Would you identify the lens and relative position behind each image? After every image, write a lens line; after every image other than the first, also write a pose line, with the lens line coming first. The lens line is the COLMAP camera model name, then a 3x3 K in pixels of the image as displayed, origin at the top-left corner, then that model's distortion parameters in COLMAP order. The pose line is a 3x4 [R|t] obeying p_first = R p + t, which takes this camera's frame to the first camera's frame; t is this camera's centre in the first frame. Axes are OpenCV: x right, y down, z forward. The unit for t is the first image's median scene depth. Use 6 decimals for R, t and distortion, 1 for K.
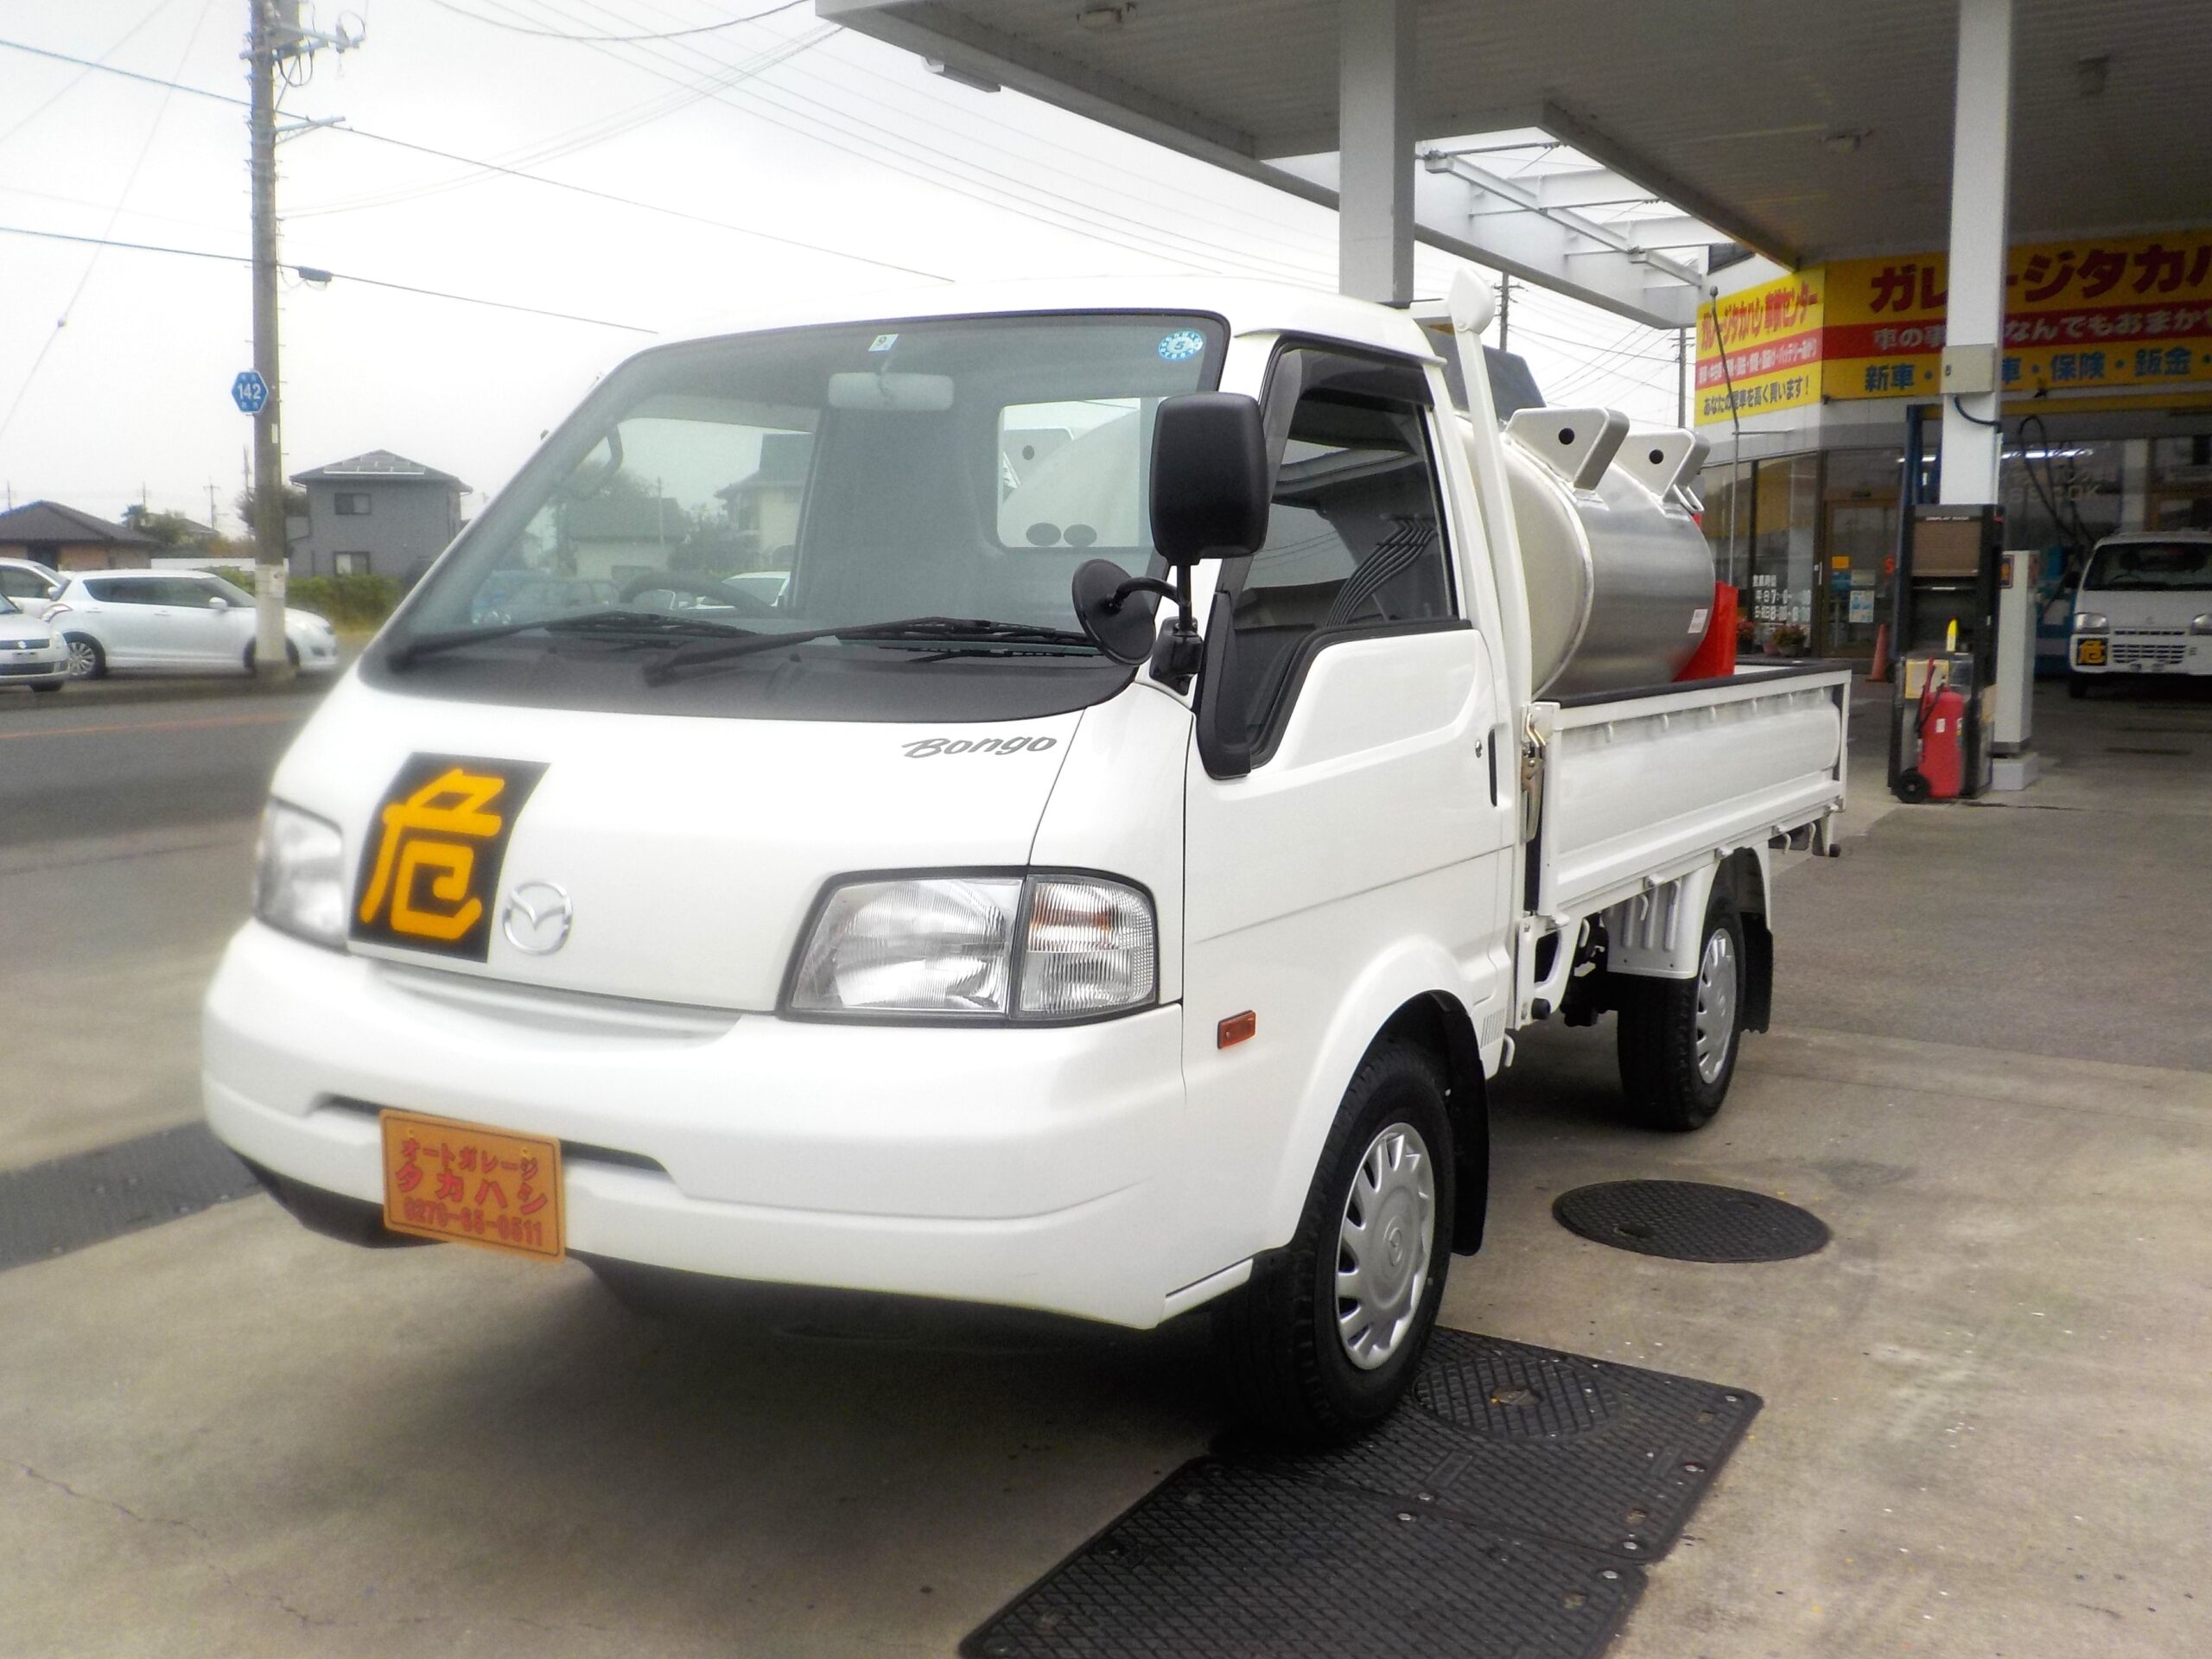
lens RADIAL K [[2073.5, 0, 1094.6], [0, 2073.5, 820.8], [0, 0, 1]] dist [0.021494, 0.005207]
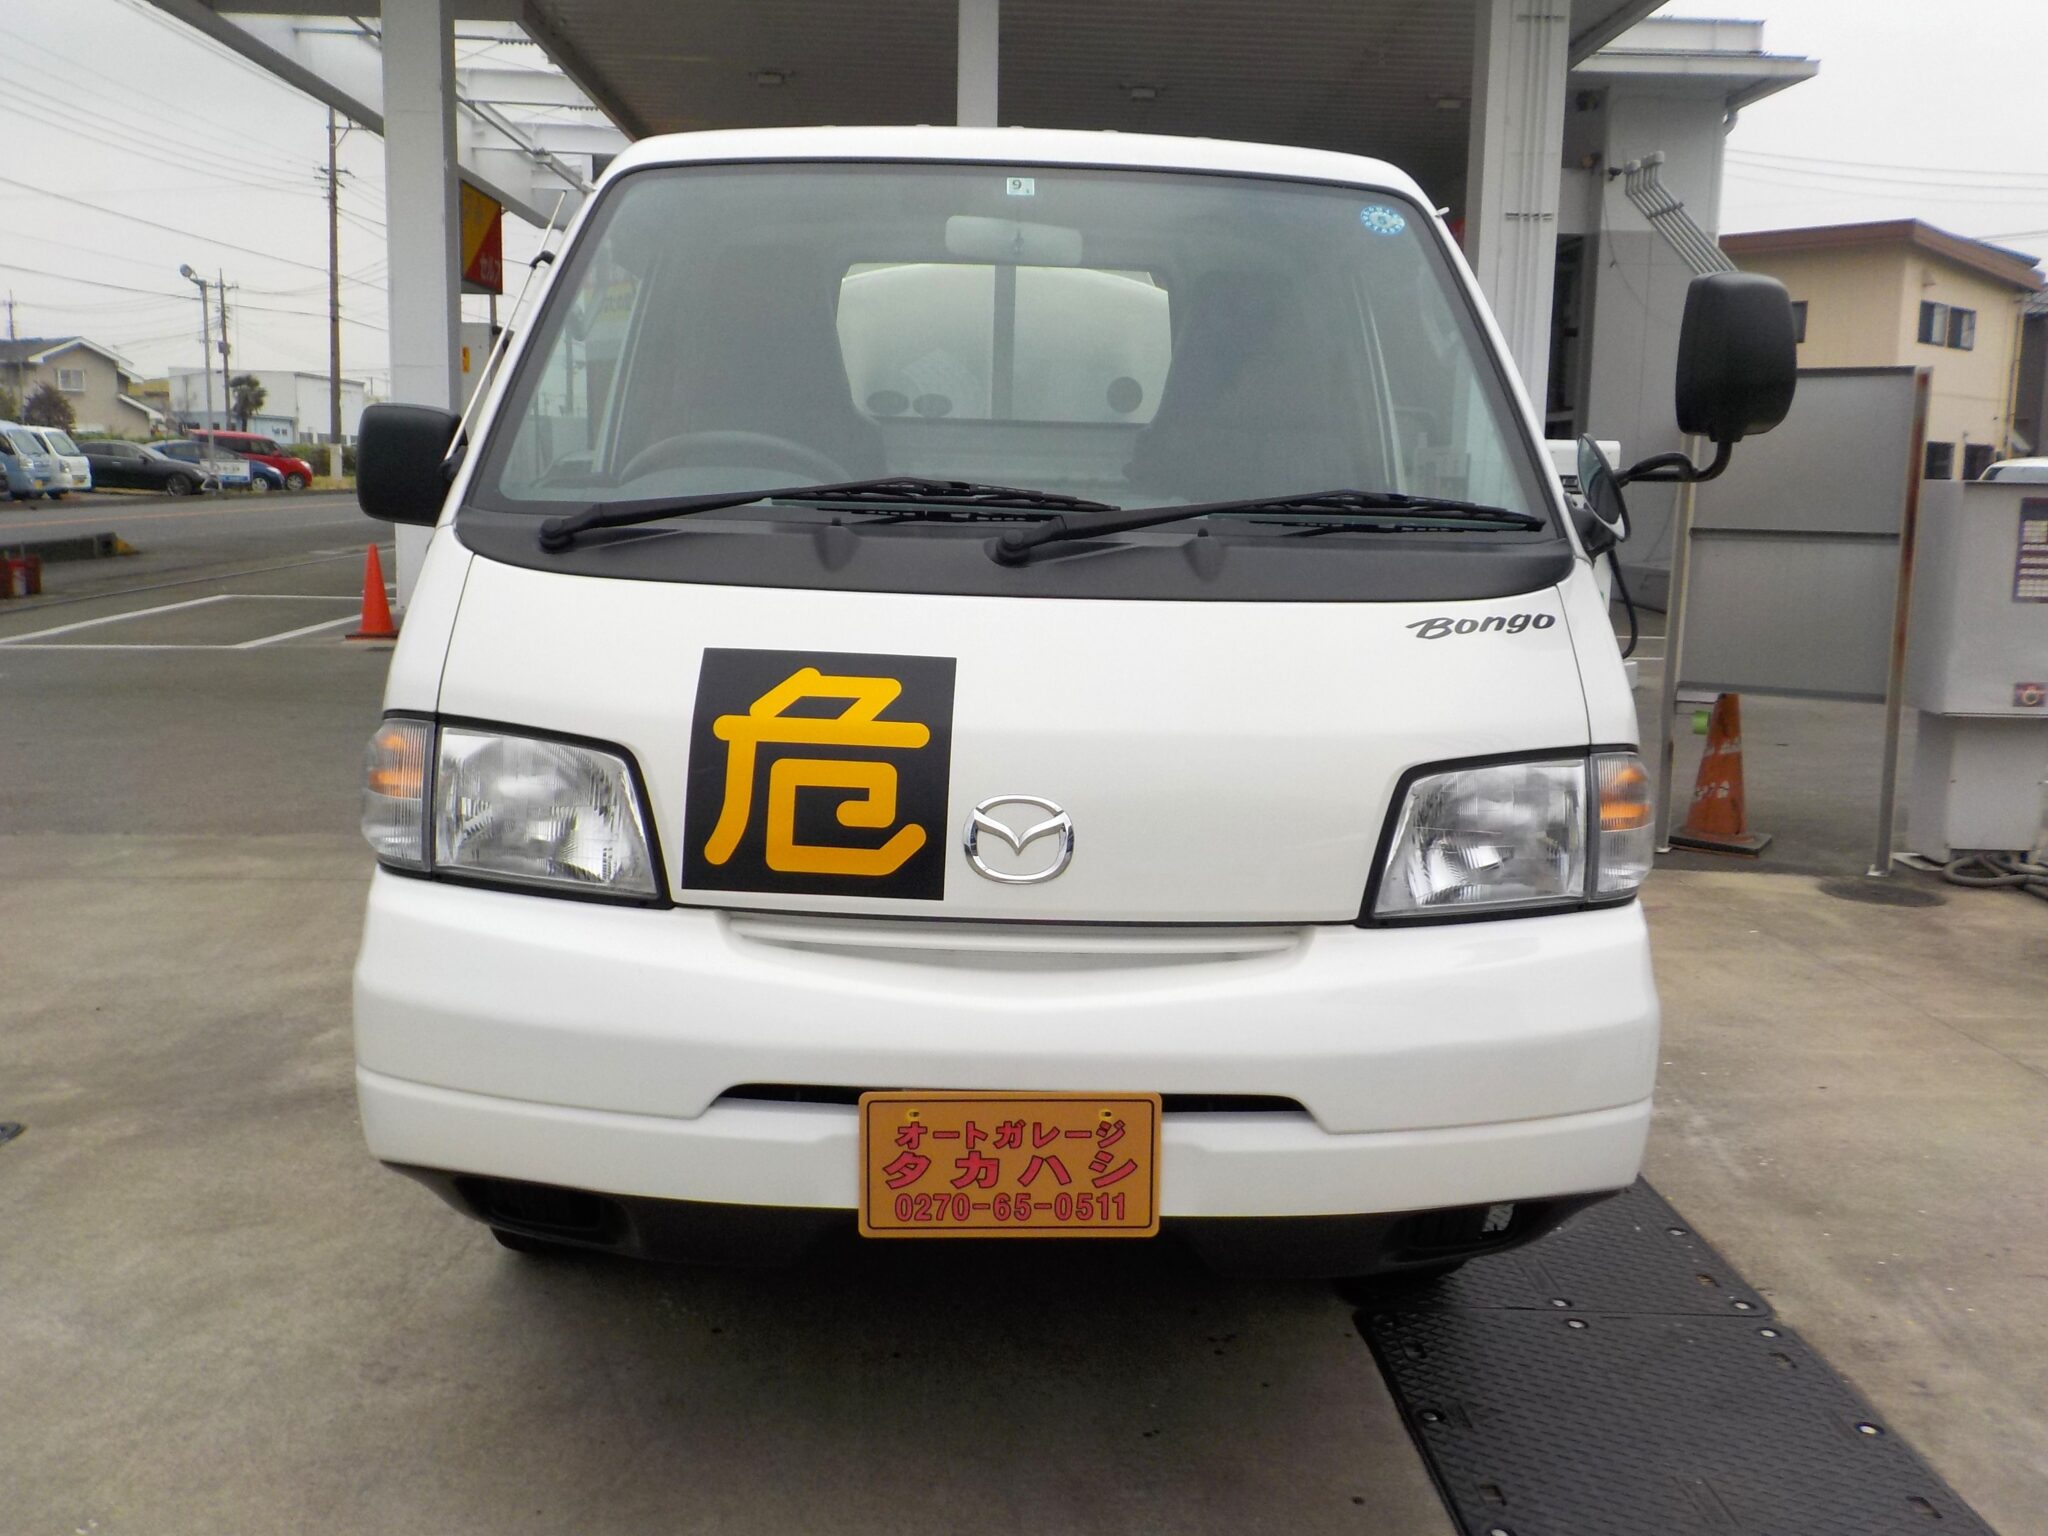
lens RADIAL K [[1900.2, 0, 1008.0], [0, 1900.2, 759.4], [0, 0, 1]] dist [0.017872, 0.003700]
pose [[0.849183, -0.058918, 0.524801, -0.575393], [0.038303, 0.998011, 0.050067, -0.021374], [-0.526707, -0.022415, 0.849751, 0.294844]]
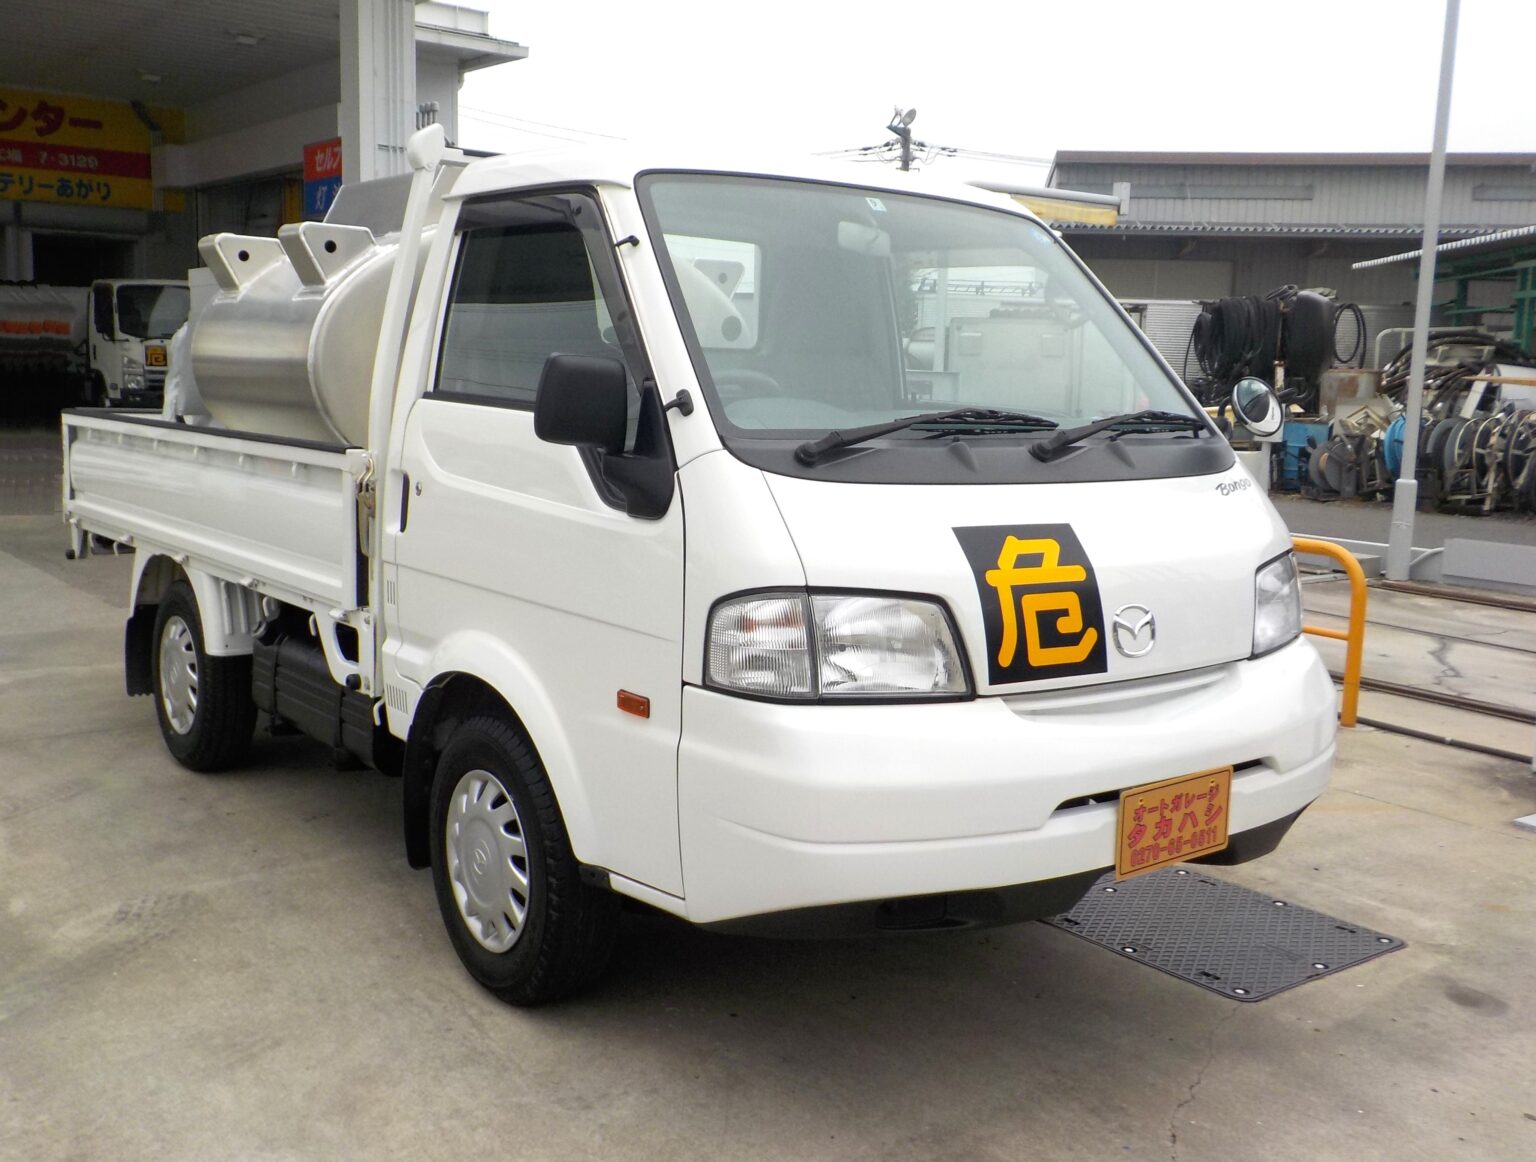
lens RADIAL K [[1515.6, 0, 768.0], [0, 1515.6, 581.0], [0, 0, 1]] dist [0.012495, 0.007751]
pose [[0.369515, -0.123404, 0.920994, -1.107279], [0.078282, 0.991753, 0.101477, -0.093975], [-0.925921, 0.034600, 0.376128, 0.716996]]
